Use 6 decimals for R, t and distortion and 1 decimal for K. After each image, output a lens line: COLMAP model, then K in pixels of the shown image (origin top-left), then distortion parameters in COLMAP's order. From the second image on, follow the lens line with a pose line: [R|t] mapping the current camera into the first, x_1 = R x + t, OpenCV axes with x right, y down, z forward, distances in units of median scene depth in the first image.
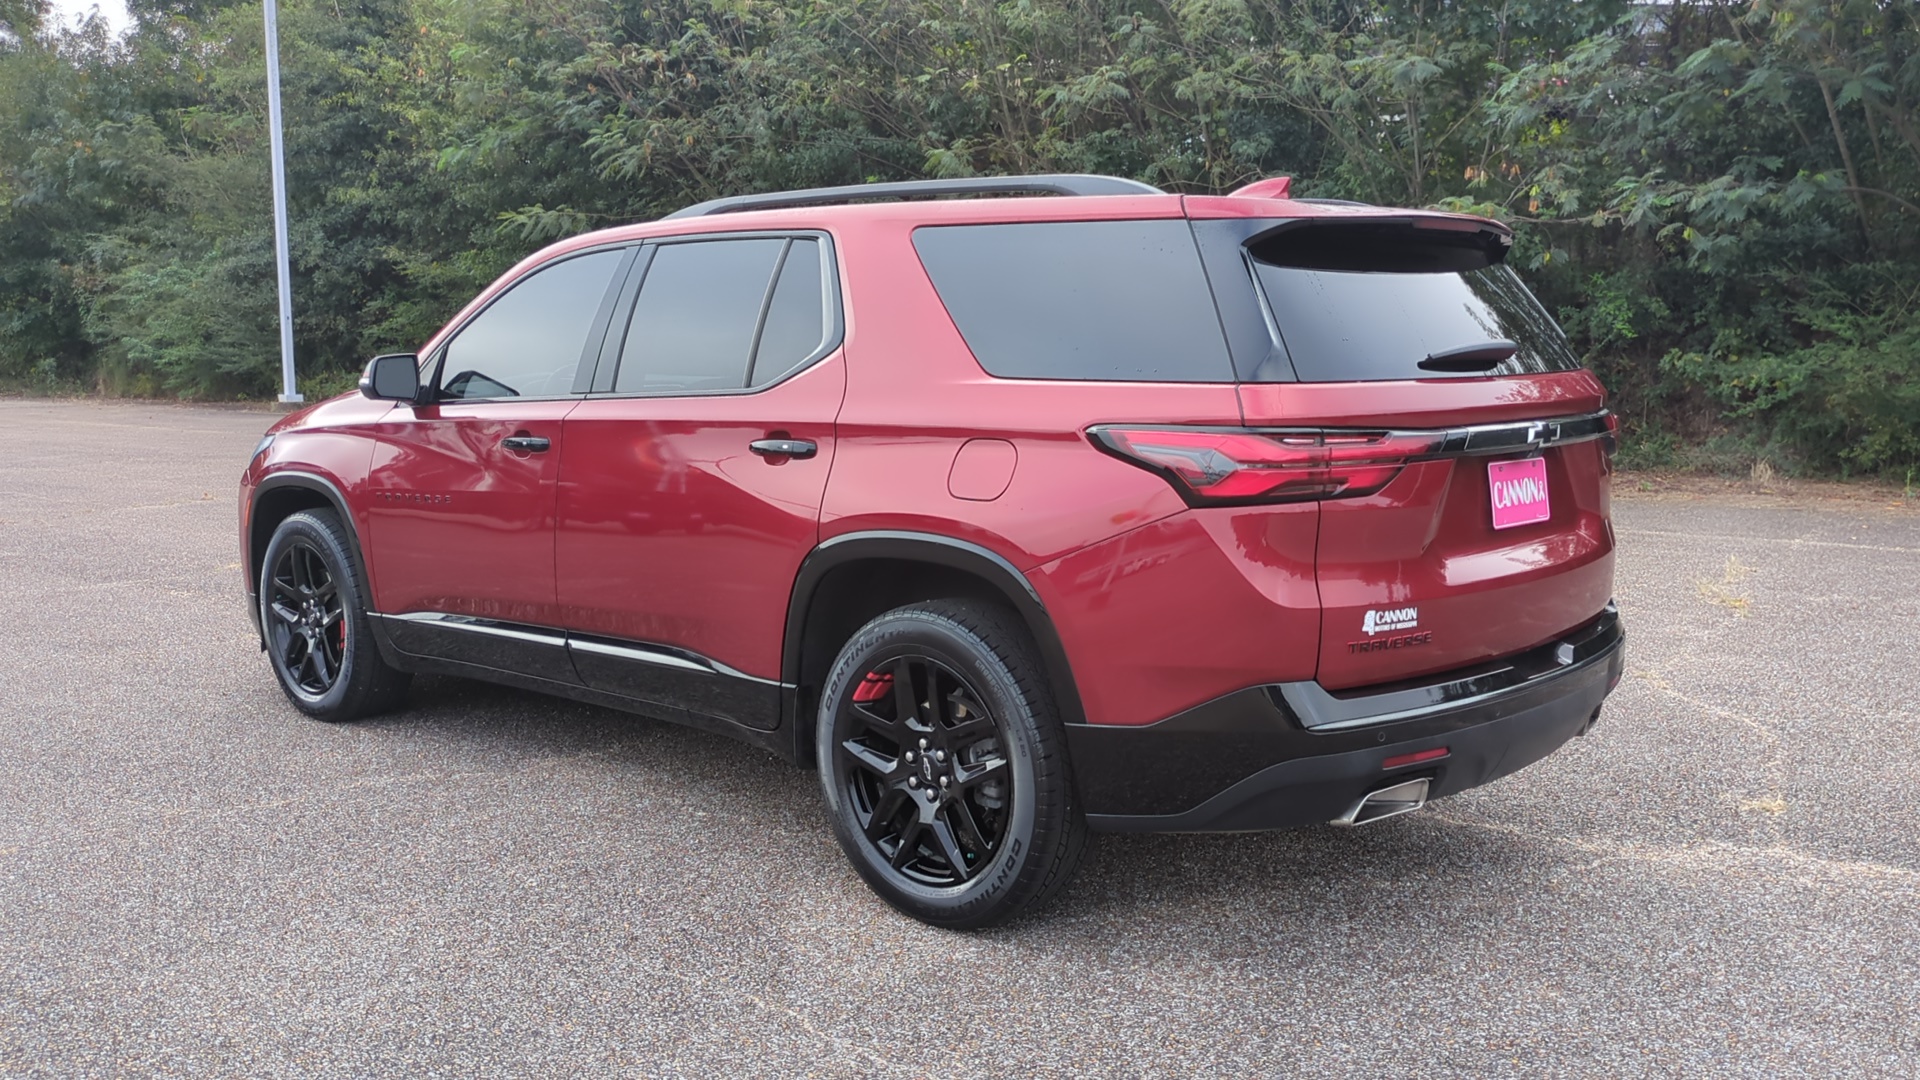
lens RADIAL K [[1633.0, 0, 953.7], [0, 1633.0, 529.9], [0, 0, 1]] dist [0.063200, -0.075715]
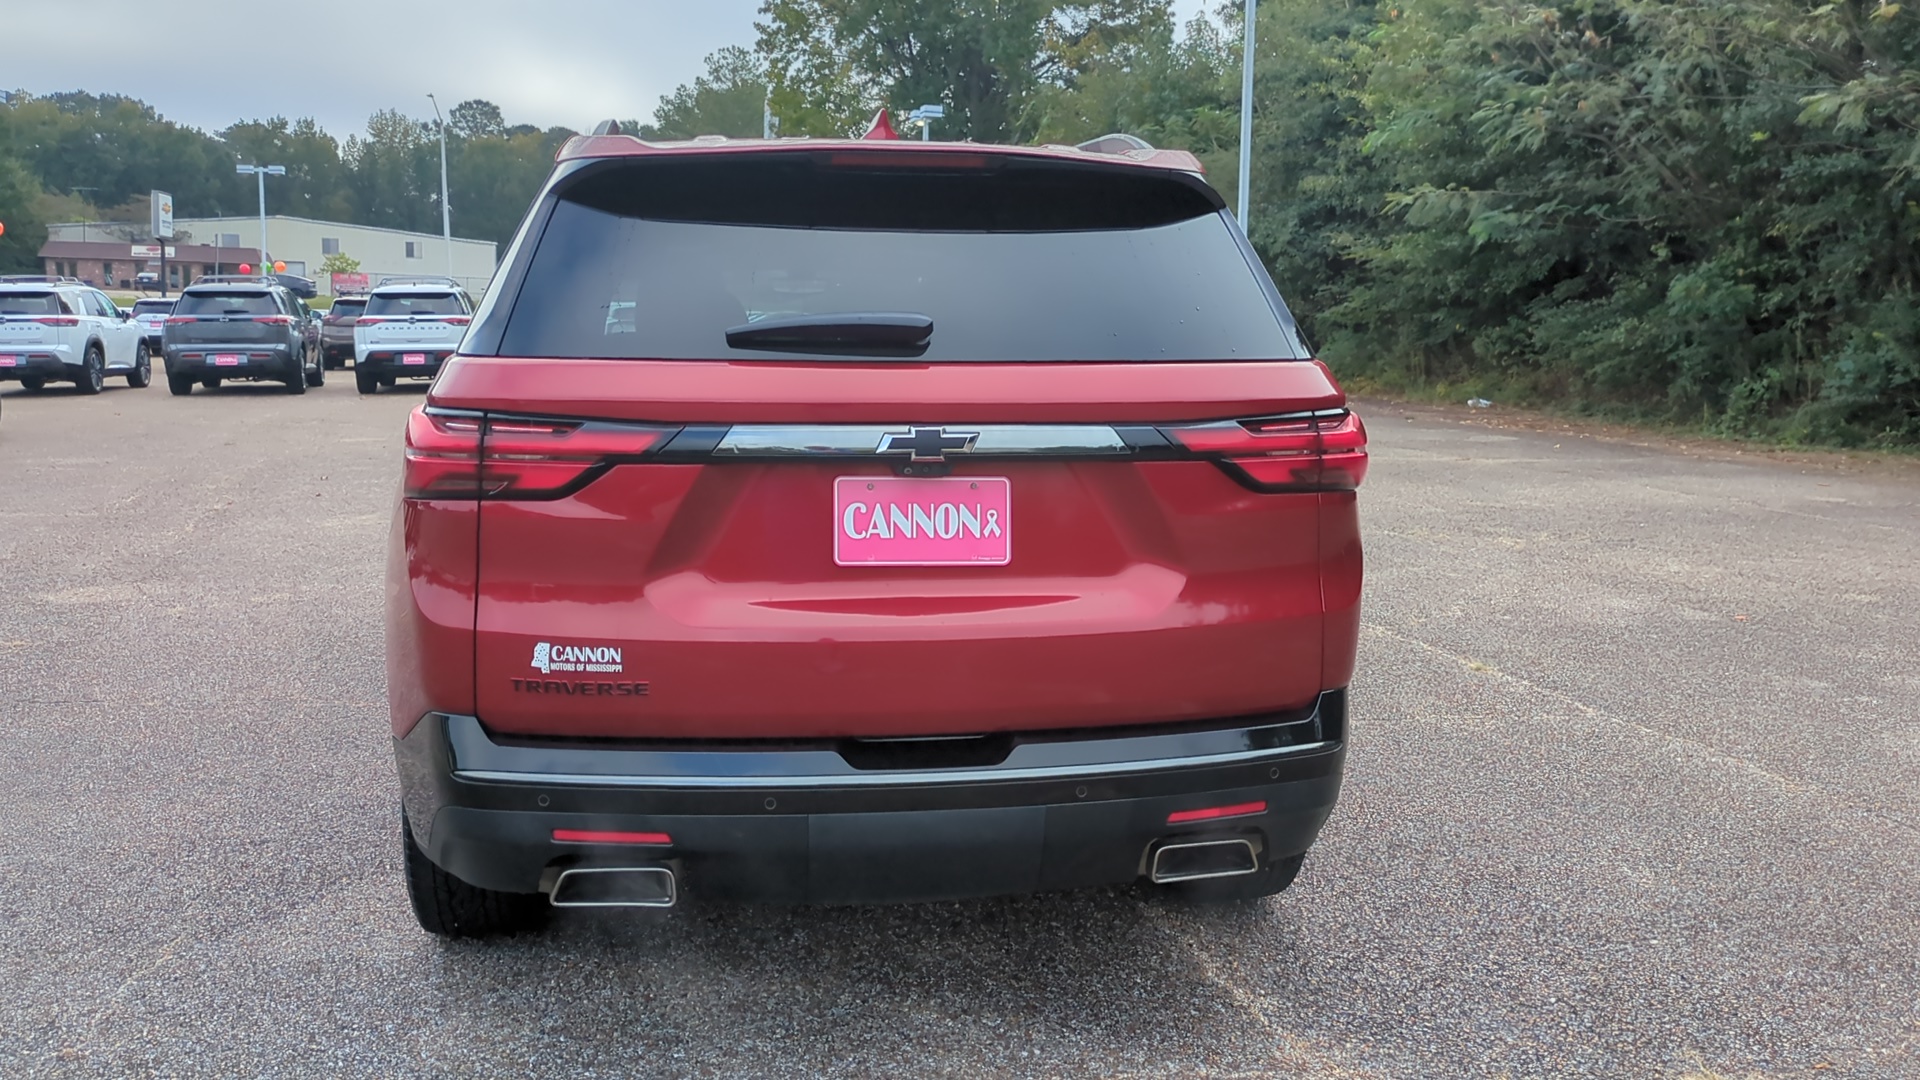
lens RADIAL K [[1644.6, 0, 955.0], [0, 1644.6, 530.9], [0, 0, 1]] dist [0.030922, -0.017011]
pose [[0.800257, 0.090276, -0.592823, 0.840439], [-0.085570, 0.995678, 0.036113, -0.048953], [0.593521, 0.021828, 0.804522, 0.441322]]
